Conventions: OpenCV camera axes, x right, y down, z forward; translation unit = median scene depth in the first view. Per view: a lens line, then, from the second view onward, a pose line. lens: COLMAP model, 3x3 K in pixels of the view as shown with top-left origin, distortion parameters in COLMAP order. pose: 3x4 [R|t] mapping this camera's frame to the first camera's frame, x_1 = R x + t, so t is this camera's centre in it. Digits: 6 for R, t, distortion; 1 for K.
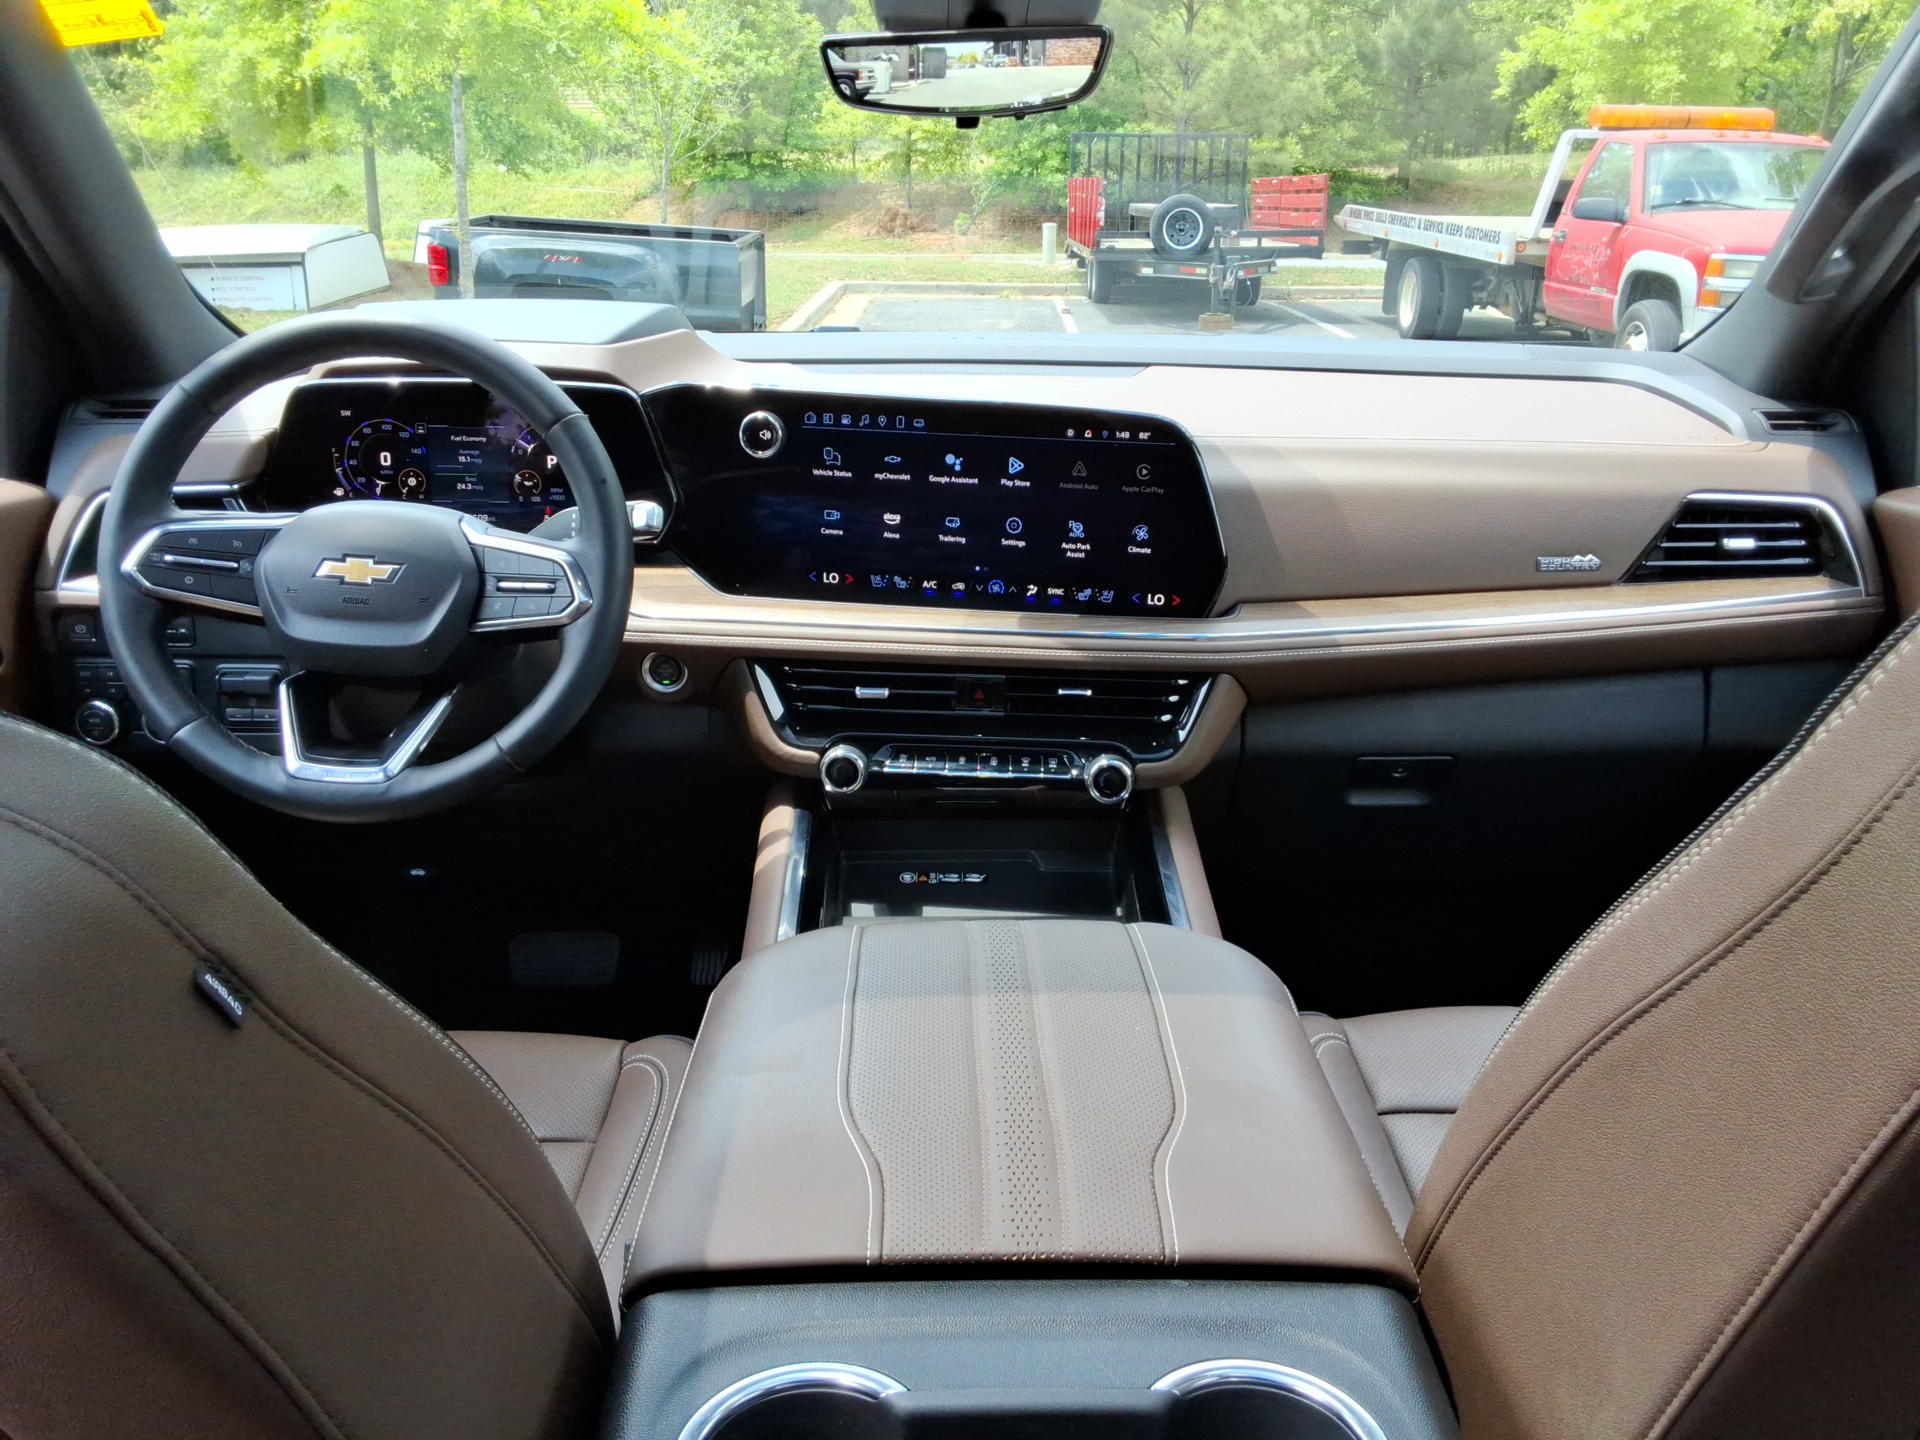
lens RADIAL K [[1534.3, 0, 960.0], [0, 1534.3, 720.0], [0, 0, 1]] dist [0.118930, -0.186120]
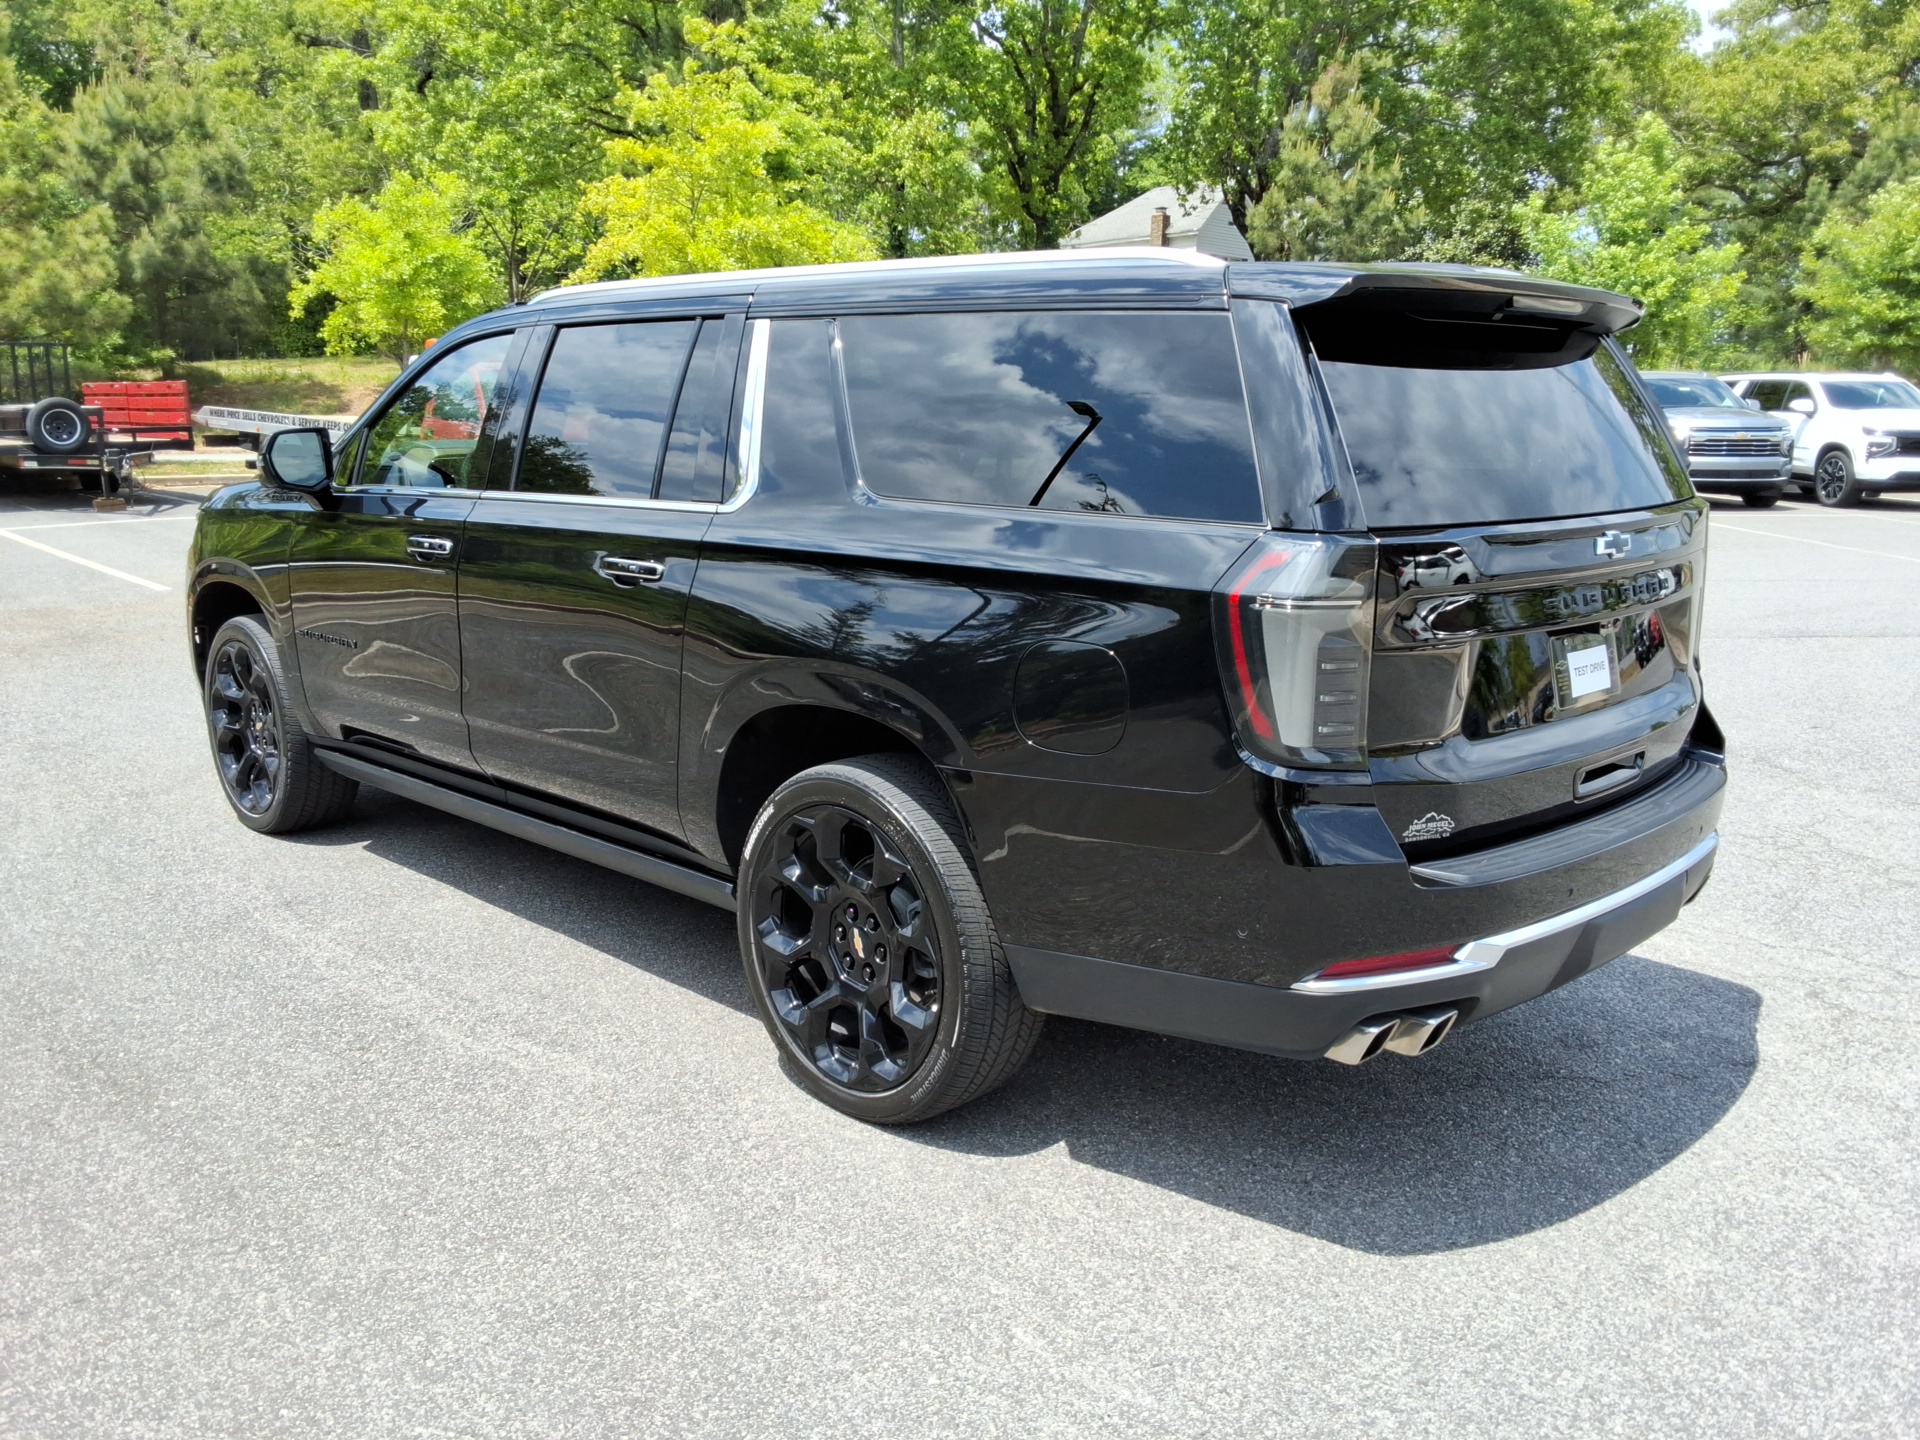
lens RADIAL K [[1562.7, 0, 970.0], [0, 1562.7, 714.4], [0, 0, 1]] dist [0.124424, -0.197213]
pose [[0.723081, -0.141987, 0.676012, -2.383078], [0.224162, 0.973915, -0.035212, 0.898775], [-0.653379, 0.176998, 0.736048, -2.930409]]
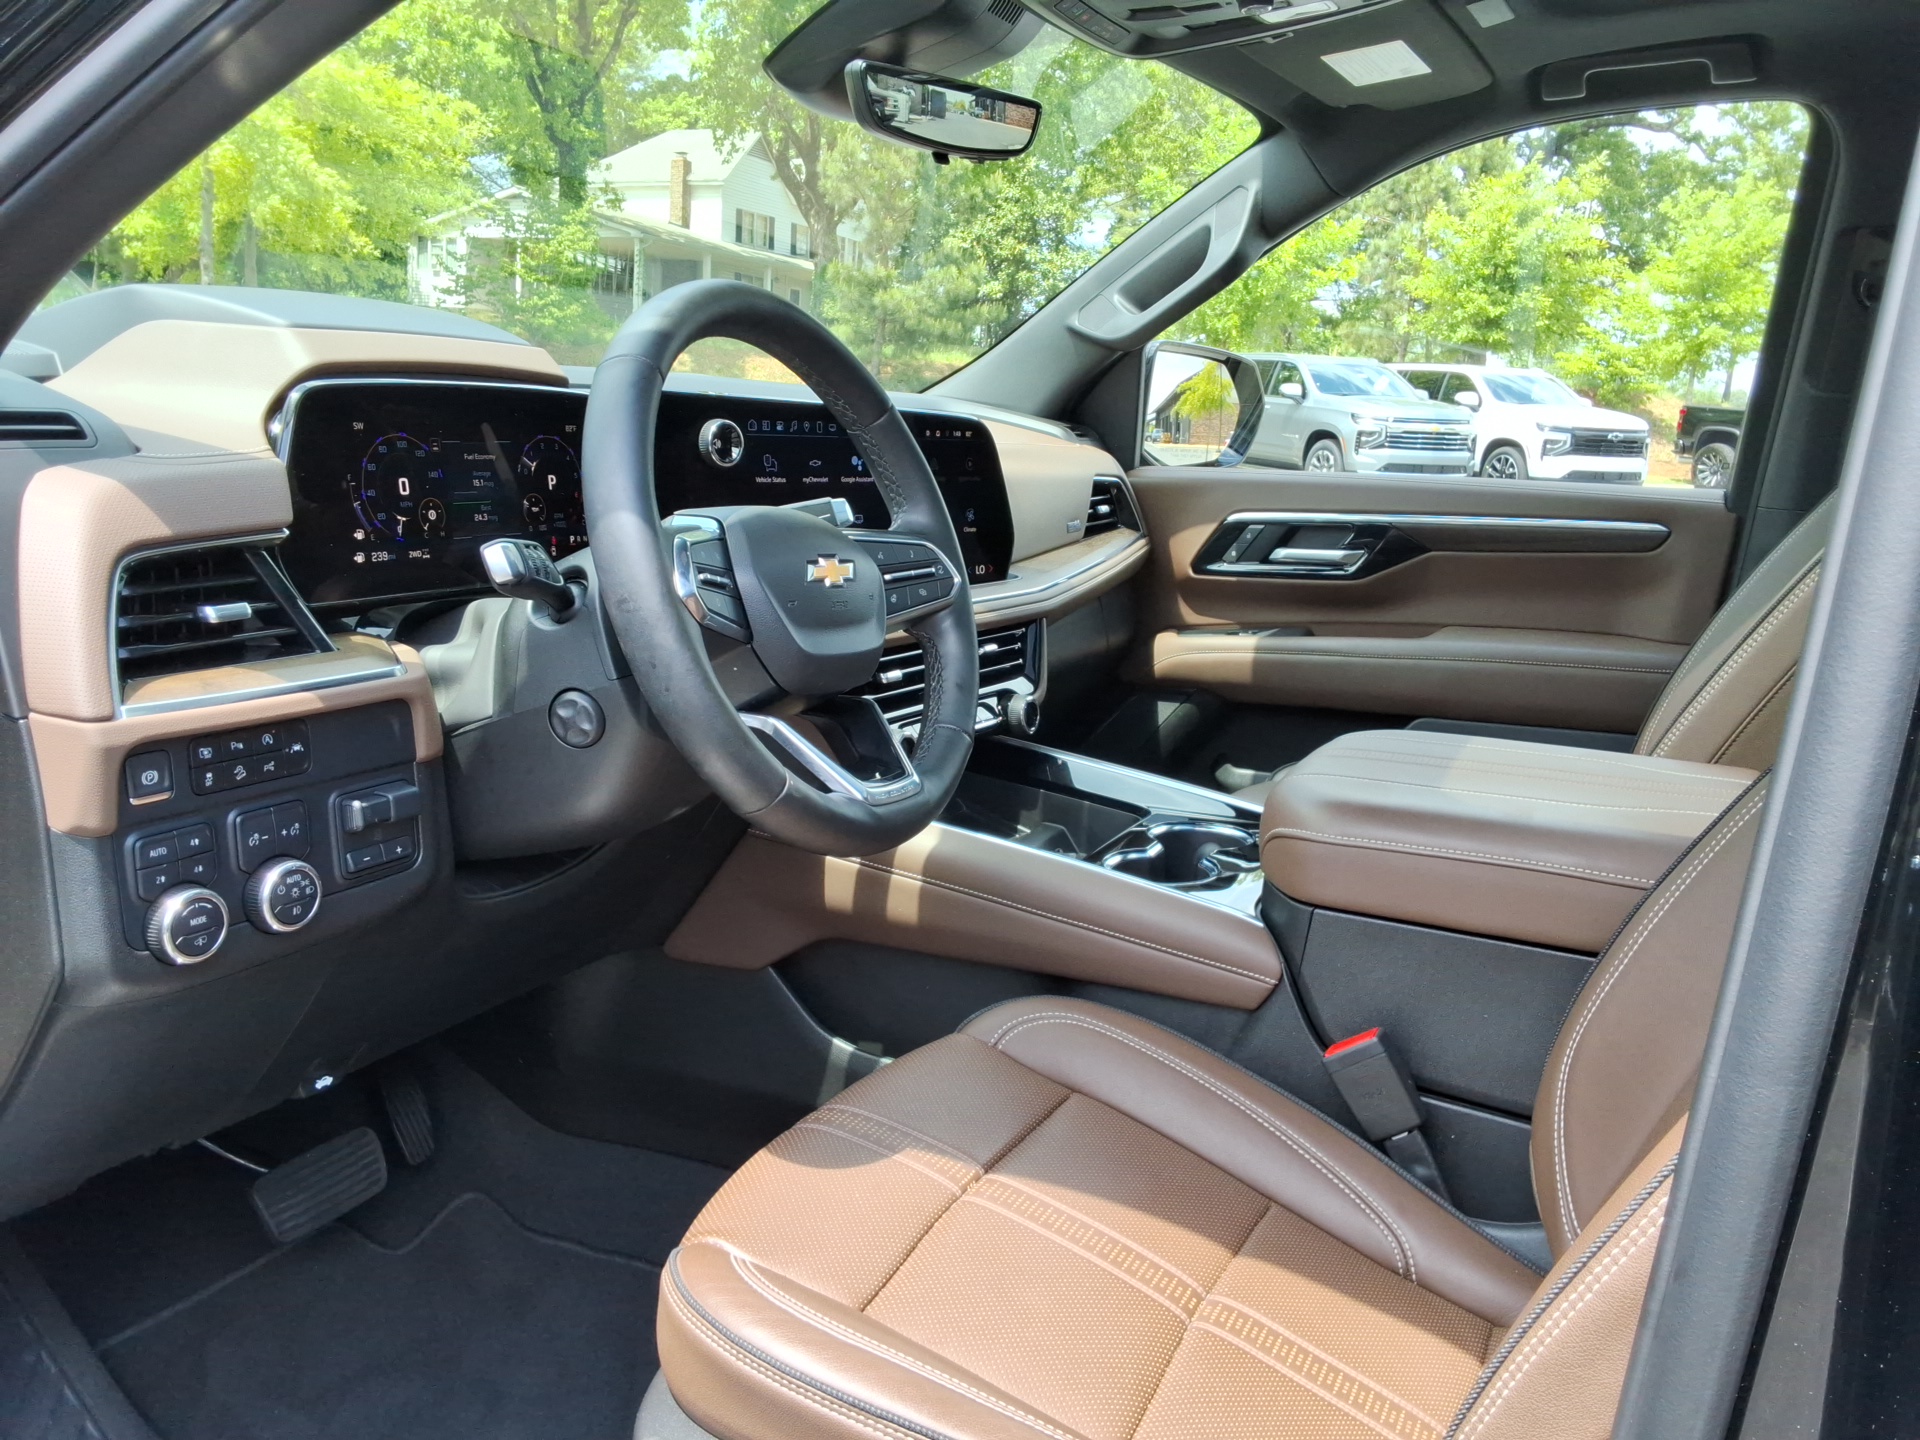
lens RADIAL K [[1574.8, 0, 953.5], [0, 1574.8, 659.9], [0, 0, 1]] dist [0.230182, -0.471811]
pose [[0.470133, -0.136615, 0.871958, -0.935598], [0.238175, 0.970933, 0.023705, -0.043566], [-0.849851, 0.196534, 0.489006, 0.422048]]
